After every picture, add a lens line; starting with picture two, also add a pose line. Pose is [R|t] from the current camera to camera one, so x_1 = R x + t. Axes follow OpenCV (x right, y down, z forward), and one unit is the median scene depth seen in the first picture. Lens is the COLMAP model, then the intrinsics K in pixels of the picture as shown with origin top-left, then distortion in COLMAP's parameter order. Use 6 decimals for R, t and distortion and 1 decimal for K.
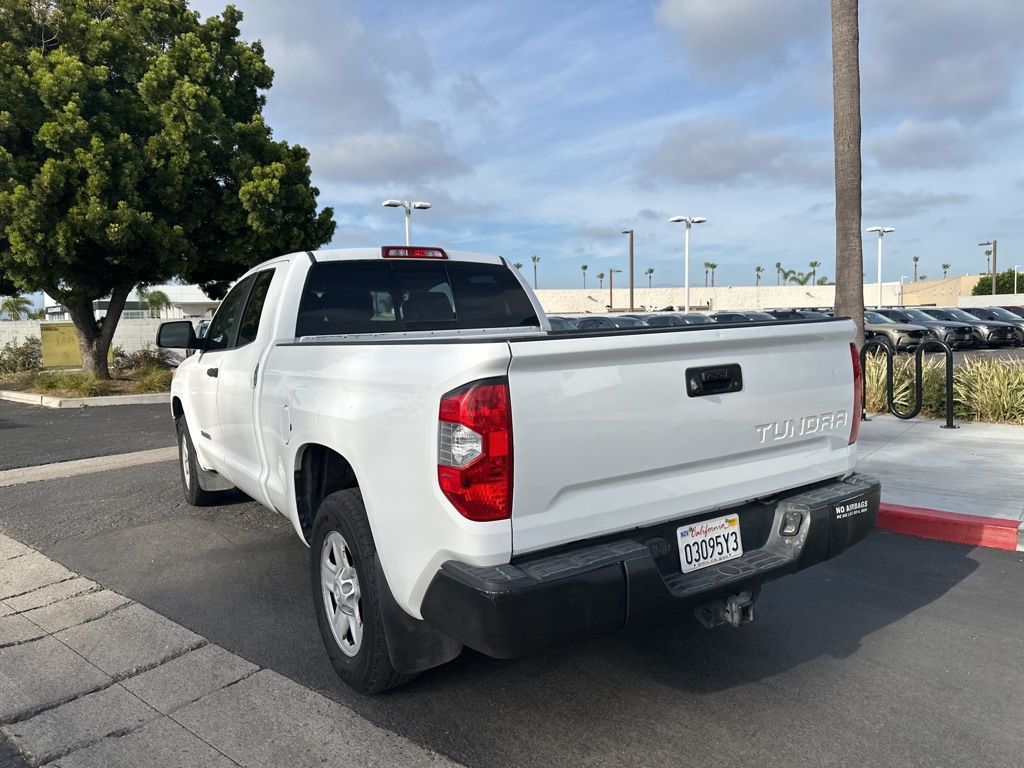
lens RADIAL K [[721.1, 0, 500.8], [0, 721.1, 378.2], [0, 0, 1]] dist [0.046879, -0.054779]
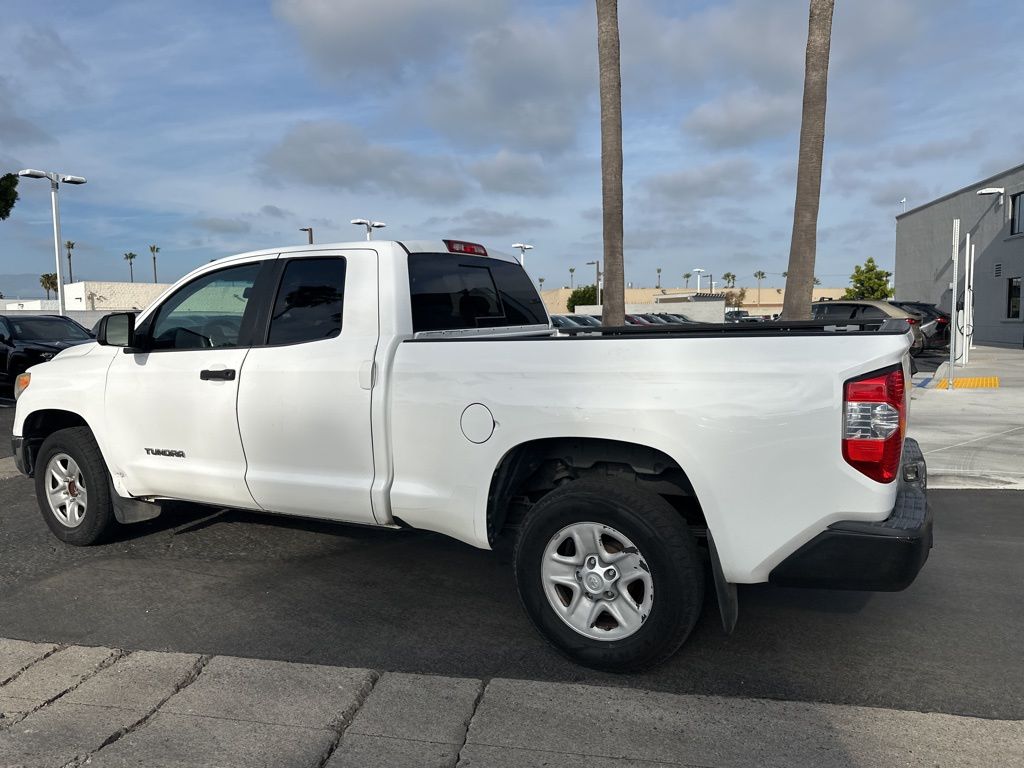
lens RADIAL K [[721.1, 0, 506.1], [0, 721.1, 384.4], [0, 0, 1]] dist [0.046879, -0.054779]
pose [[0.873253, -0.027961, 0.486464, -0.547988], [0.024856, 0.999609, 0.012835, 0.000777], [-0.486633, 0.000883, 0.873606, 0.112928]]
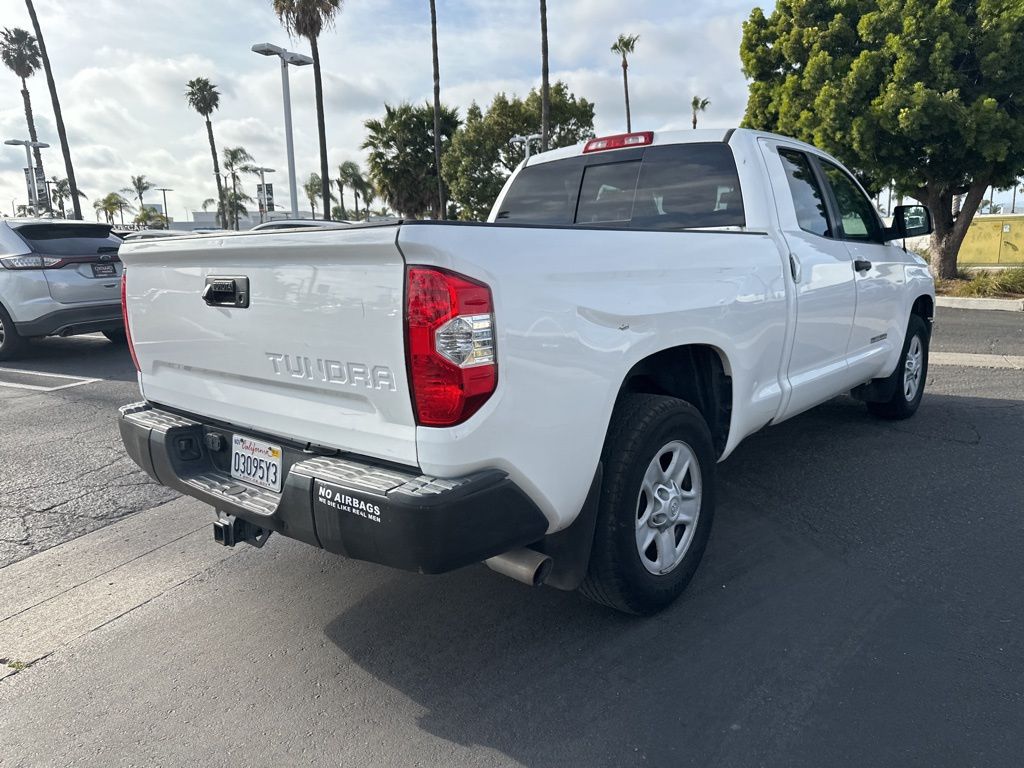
lens RADIAL K [[731.3, 0, 504.6], [0, 731.3, 386.1], [0, 0, 1]] dist [0.028471, -0.027840]
pose [[0.295287, 0.205783, -0.932984, 0.732197], [-0.062463, 0.978597, 0.196075, -0.048674], [0.953365, 0.000378, 0.301821, 0.585453]]
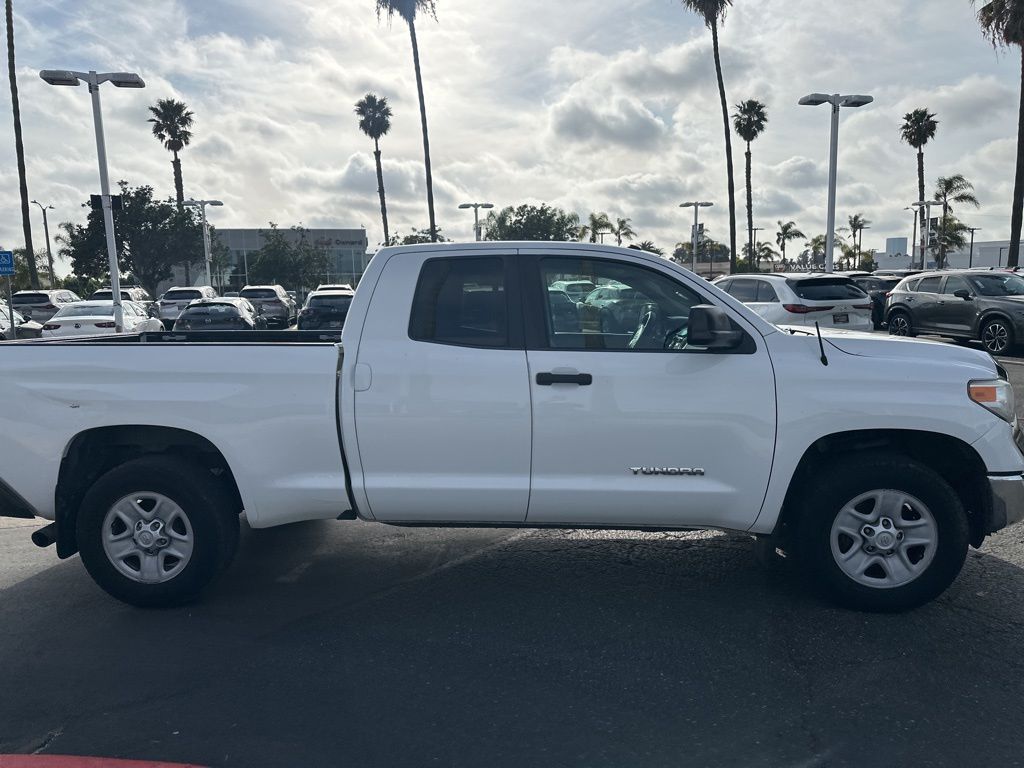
lens RADIAL K [[731.3, 0, 500.4], [0, 731.3, 388.5], [0, 0, 1]] dist [0.028471, -0.027840]
pose [[-0.600482, 0.147252, -0.785963, 0.638155], [-0.017476, 0.980247, 0.197004, -0.185487], [0.799447, 0.132033, -0.586047, 1.672176]]
